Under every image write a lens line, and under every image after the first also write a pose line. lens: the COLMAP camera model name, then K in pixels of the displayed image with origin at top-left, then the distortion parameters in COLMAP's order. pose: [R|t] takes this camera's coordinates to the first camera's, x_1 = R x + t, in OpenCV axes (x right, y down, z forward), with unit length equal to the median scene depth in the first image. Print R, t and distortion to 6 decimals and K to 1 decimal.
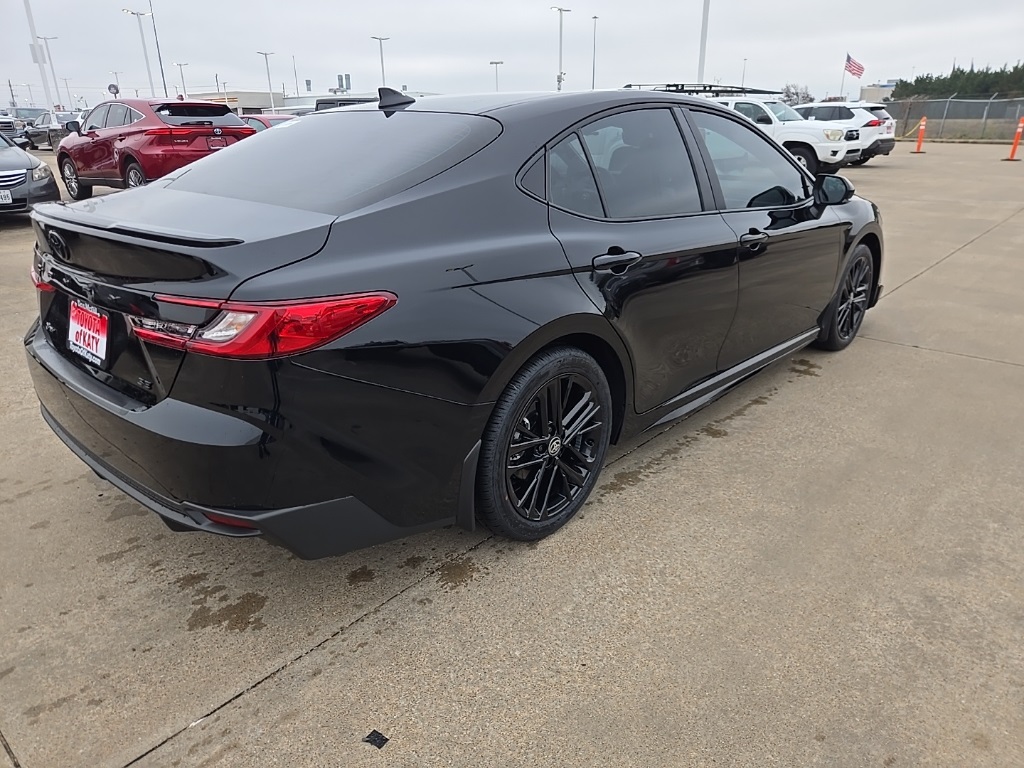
lens RADIAL K [[690.1, 0, 515.4], [0, 690.1, 376.2], [0, 0, 1]] dist [0.056737, -0.040518]
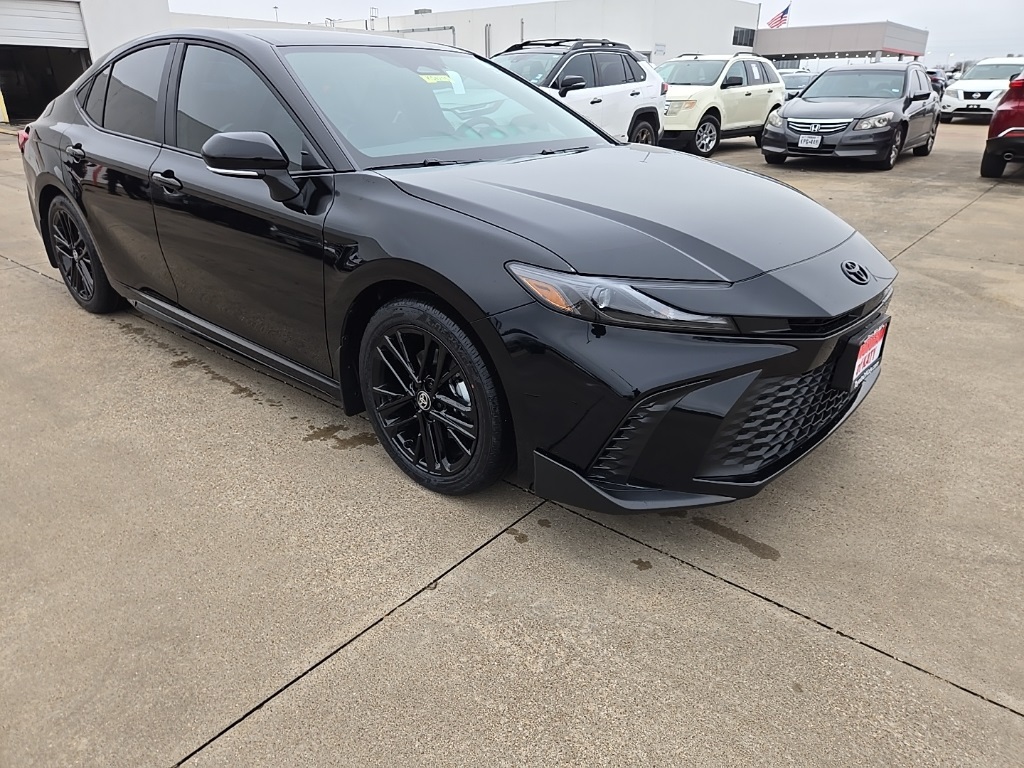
lens RADIAL K [[690.1, 0, 512.3], [0, 690.1, 386.4], [0, 0, 1]] dist [0.056737, -0.040518]
pose [[0.018995, 0.400558, -0.916074, 1.163030], [-0.341036, 0.863886, 0.370668, -0.408404], [0.939858, 0.305374, 0.153014, 1.201724]]
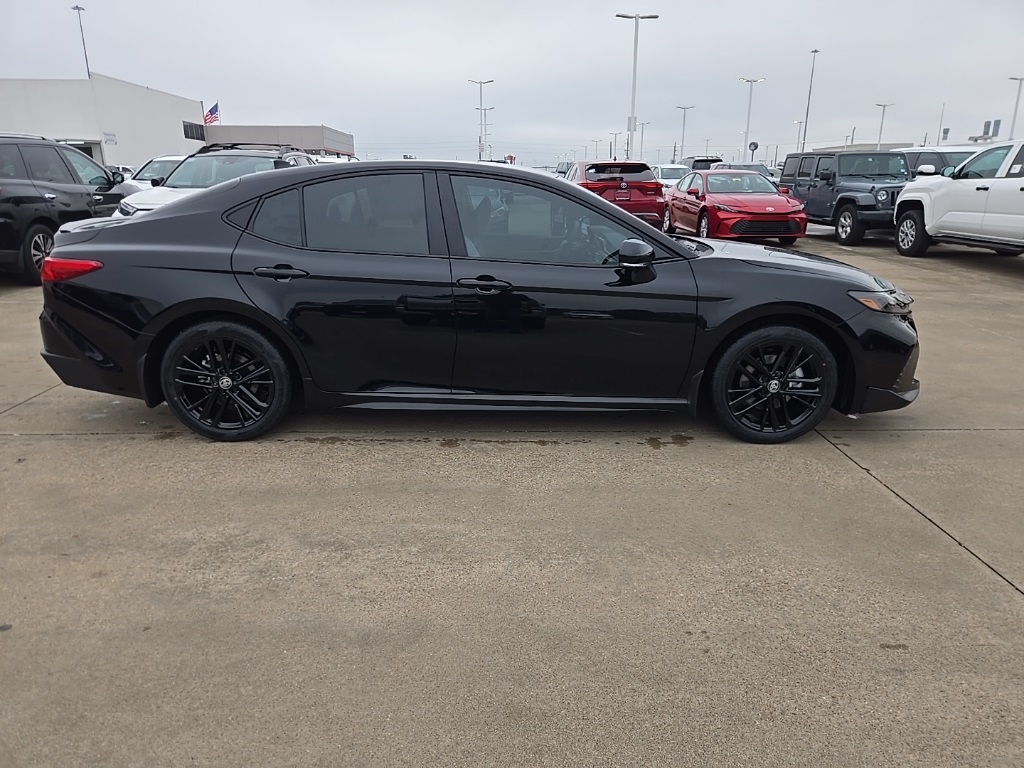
lens RADIAL K [[690.1, 0, 515.4], [0, 690.1, 377.3], [0, 0, 1]] dist [0.056737, -0.040518]
pose [[0.684694, 0.208545, -0.698357, 1.052682], [-0.253914, 0.966414, 0.039645, -0.092190], [0.683170, 0.150178, 0.714651, 0.207560]]
